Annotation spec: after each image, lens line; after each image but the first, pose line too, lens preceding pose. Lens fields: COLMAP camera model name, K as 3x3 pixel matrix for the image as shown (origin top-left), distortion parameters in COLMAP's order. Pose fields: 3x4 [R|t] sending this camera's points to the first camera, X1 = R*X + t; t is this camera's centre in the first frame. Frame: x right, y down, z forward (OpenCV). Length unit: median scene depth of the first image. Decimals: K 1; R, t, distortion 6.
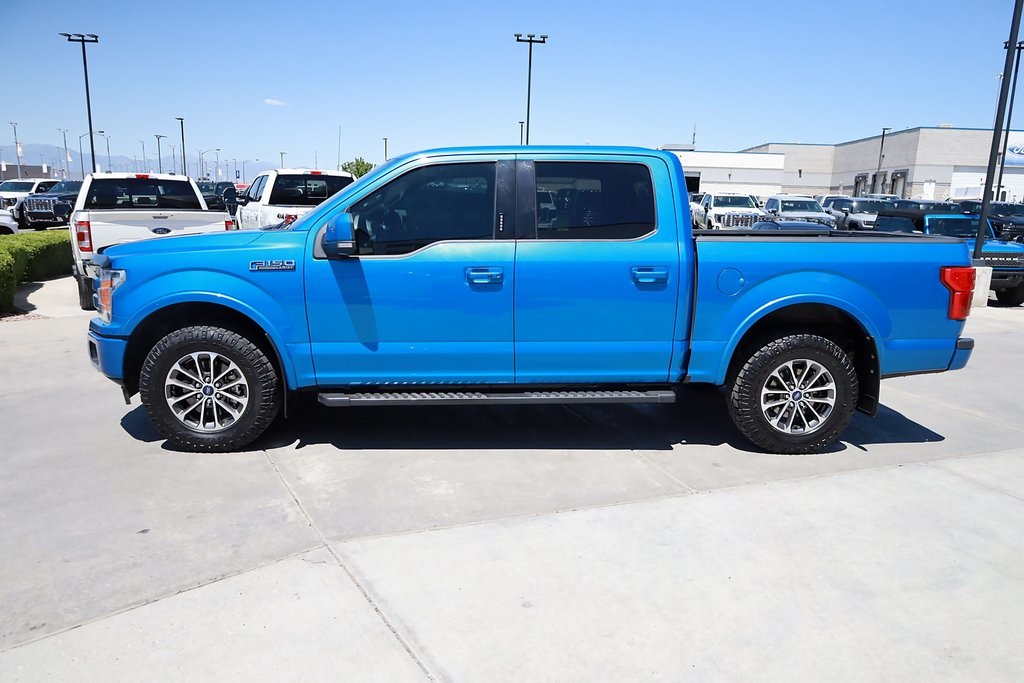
lens RADIAL K [[699.3, 0, 512.0], [0, 699.3, 341.5], [0, 0, 1]] dist [-0.009816, -0.003339]
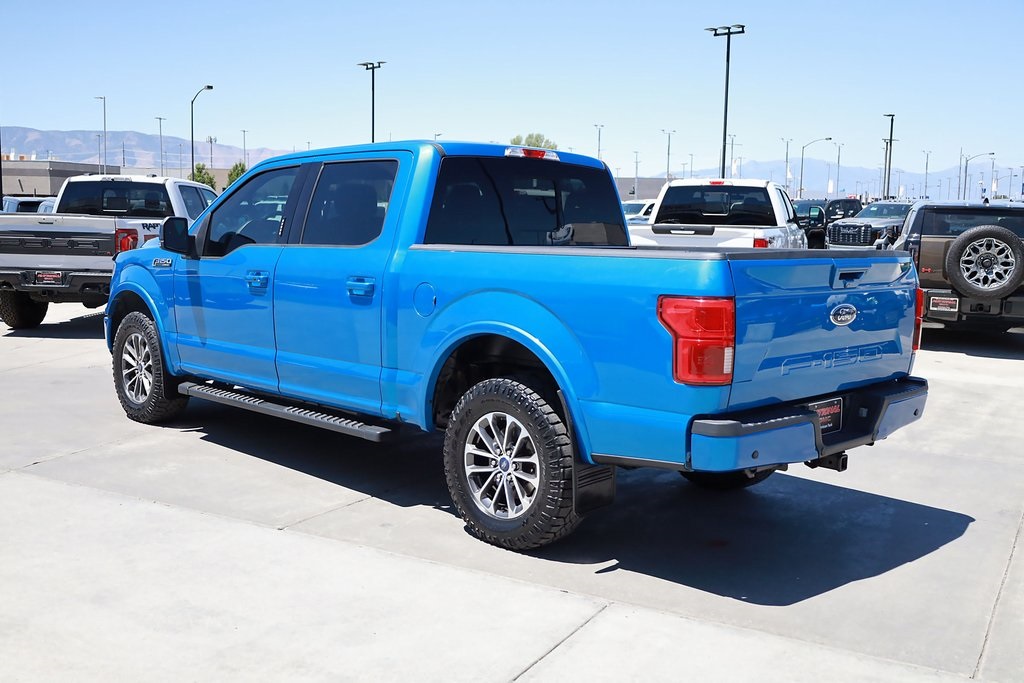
lens RADIAL K [[1044.7, 0, 512.0], [0, 1044.7, 341.5], [0, 0, 1]] dist [-0.008012, 0.004481]
pose [[0.659769, 0.081294, -0.747058, 1.212877], [-0.150271, 0.988325, -0.025164, -0.022116], [0.736290, 0.128864, 0.664282, 0.271618]]
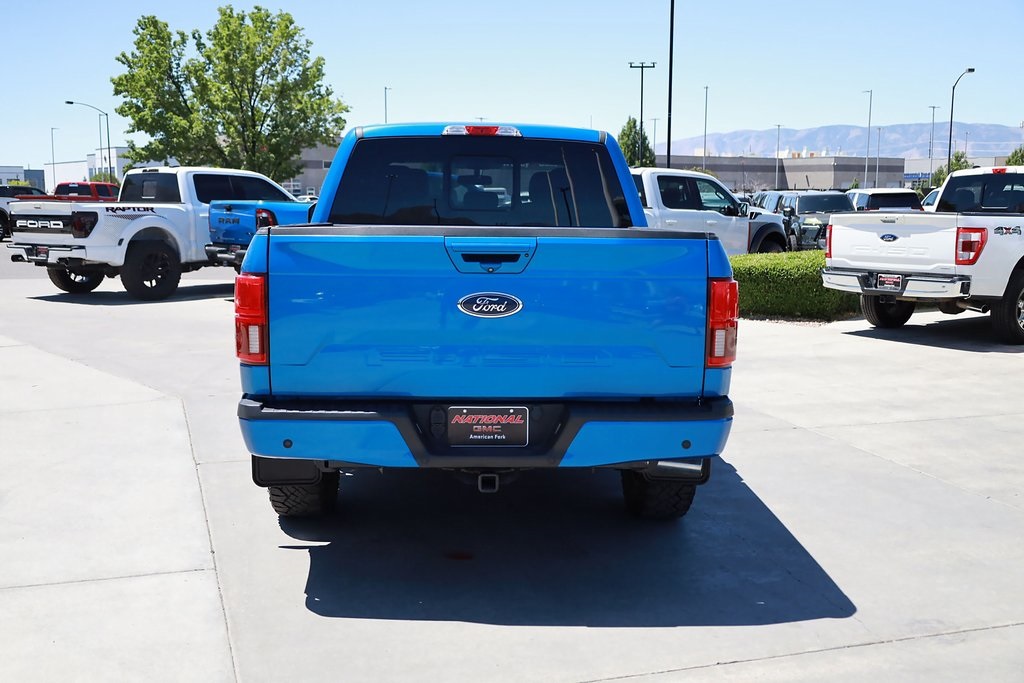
lens RADIAL K [[1044.7, 0, 512.0], [0, 1044.7, 341.5], [0, 0, 1]] dist [-0.008012, 0.004481]
pose [[-0.051283, 0.112114, -0.992371, 1.510128], [-0.193757, 0.973681, 0.120015, -0.200935], [0.979708, 0.198434, -0.028210, 1.247395]]
